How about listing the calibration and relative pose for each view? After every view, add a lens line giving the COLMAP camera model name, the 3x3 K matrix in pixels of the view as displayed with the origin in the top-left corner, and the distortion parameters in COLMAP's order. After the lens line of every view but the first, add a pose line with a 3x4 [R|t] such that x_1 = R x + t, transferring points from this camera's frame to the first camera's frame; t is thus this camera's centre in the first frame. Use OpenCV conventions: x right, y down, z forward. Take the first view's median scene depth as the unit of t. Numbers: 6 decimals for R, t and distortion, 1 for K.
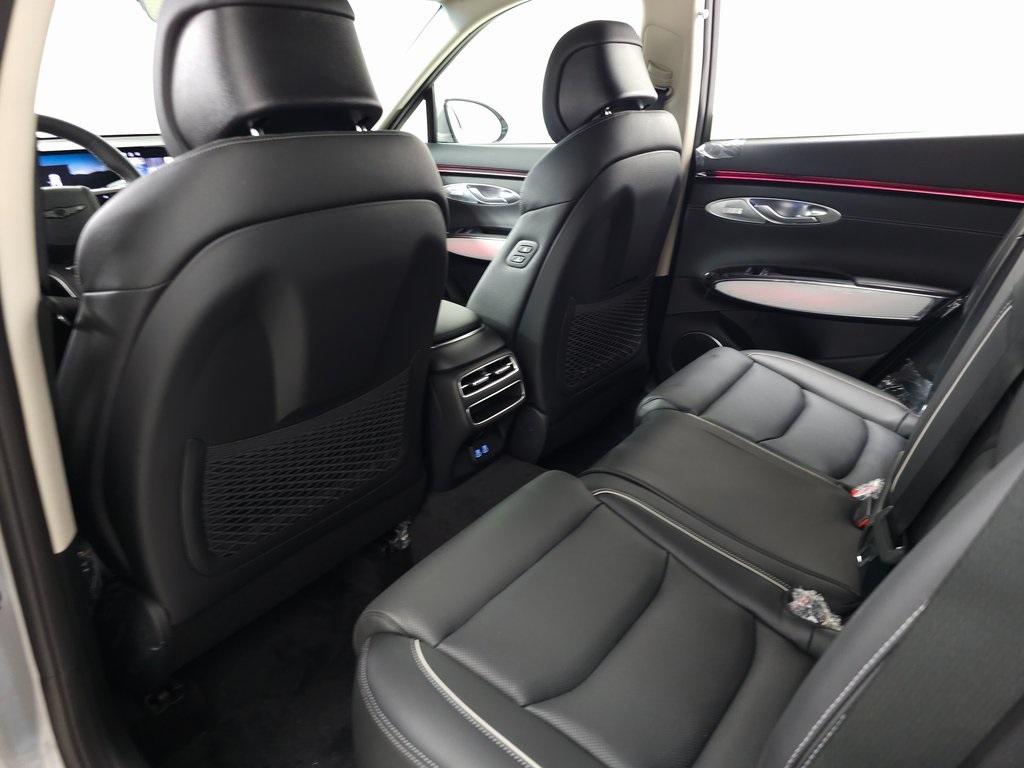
lens RADIAL K [[693.5, 0, 514.3], [0, 693.5, 378.7], [0, 0, 1]] dist [0.002693, 0.003159]
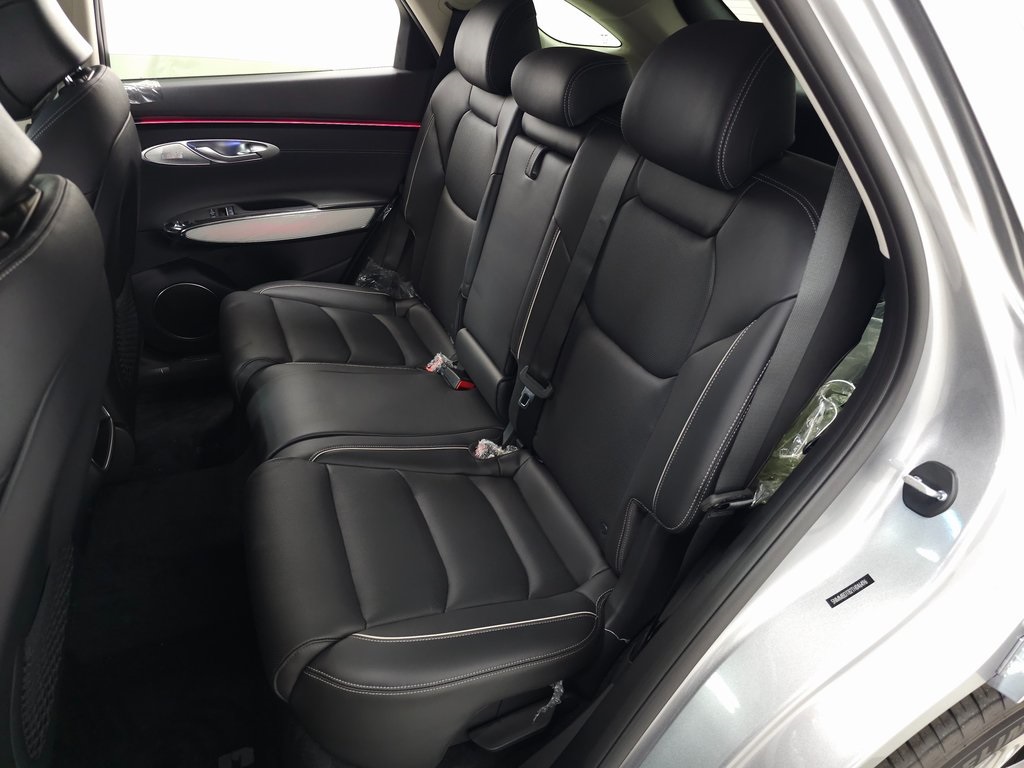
lens RADIAL K [[693.5, 0, 514.3], [0, 693.5, 378.7], [0, 0, 1]] dist [0.002693, 0.003159]
pose [[0.481387, -0.406949, 0.776311, -0.372085], [0.252674, 0.912516, 0.321667, -0.159866], [-0.839299, 0.041307, 0.542099, 0.078887]]
